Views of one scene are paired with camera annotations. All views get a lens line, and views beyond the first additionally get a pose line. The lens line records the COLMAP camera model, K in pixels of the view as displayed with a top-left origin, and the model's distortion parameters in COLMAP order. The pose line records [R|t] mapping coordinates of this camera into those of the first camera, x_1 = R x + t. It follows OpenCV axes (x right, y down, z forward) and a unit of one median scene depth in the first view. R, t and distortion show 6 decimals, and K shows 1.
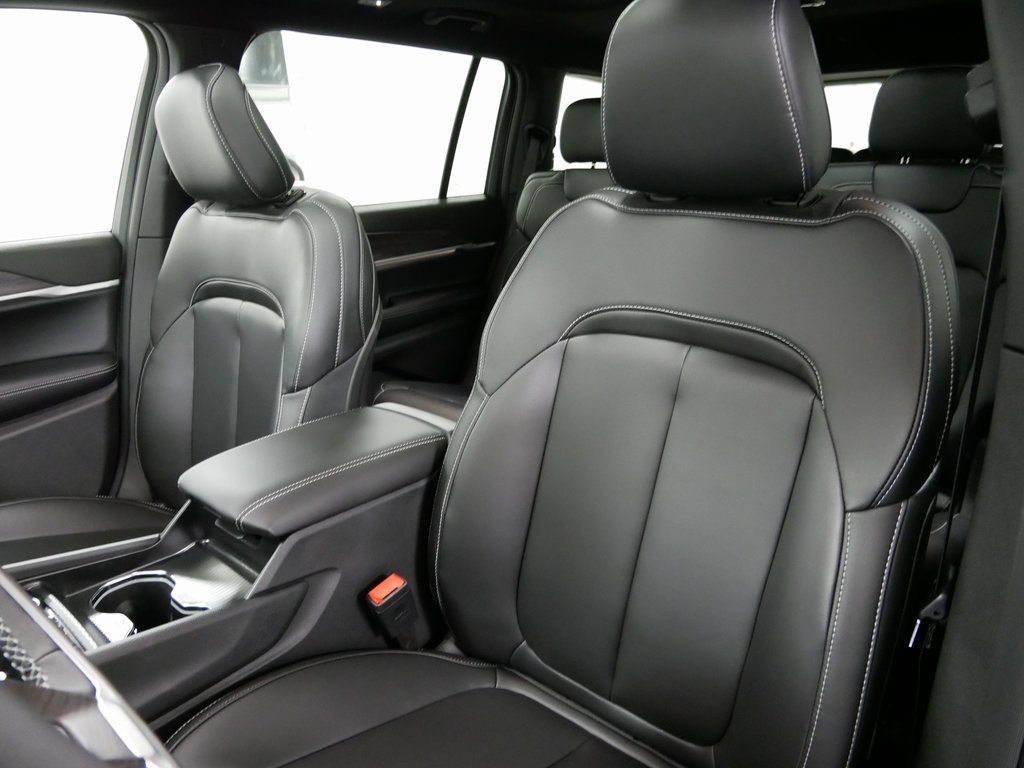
lens RADIAL K [[730.6, 0, 512.0], [0, 730.6, 384.0], [0, 0, 1]] dist [-0.037564, 0.004439]
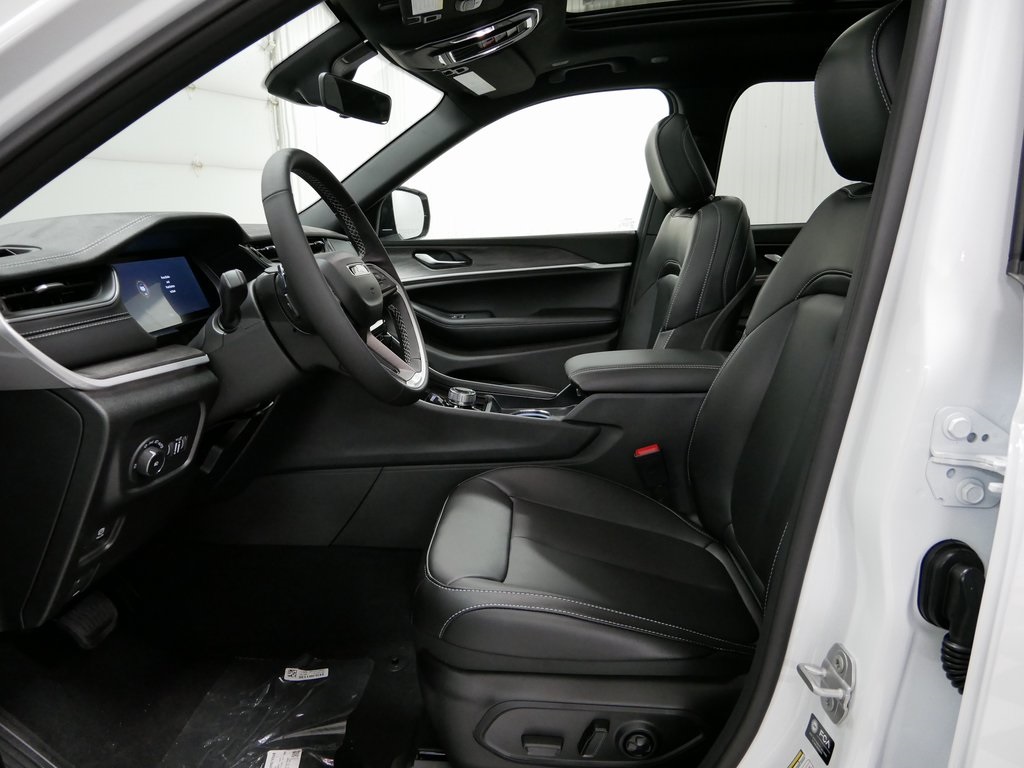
lens RADIAL K [[730.6, 0, 512.0], [0, 730.6, 384.0], [0, 0, 1]] dist [-0.037564, 0.004439]
pose [[0.642010, 0.172798, -0.746970, 0.356746], [-0.217054, 0.975377, 0.039081, 0.072184], [0.735330, 0.137042, 0.663708, -0.104286]]
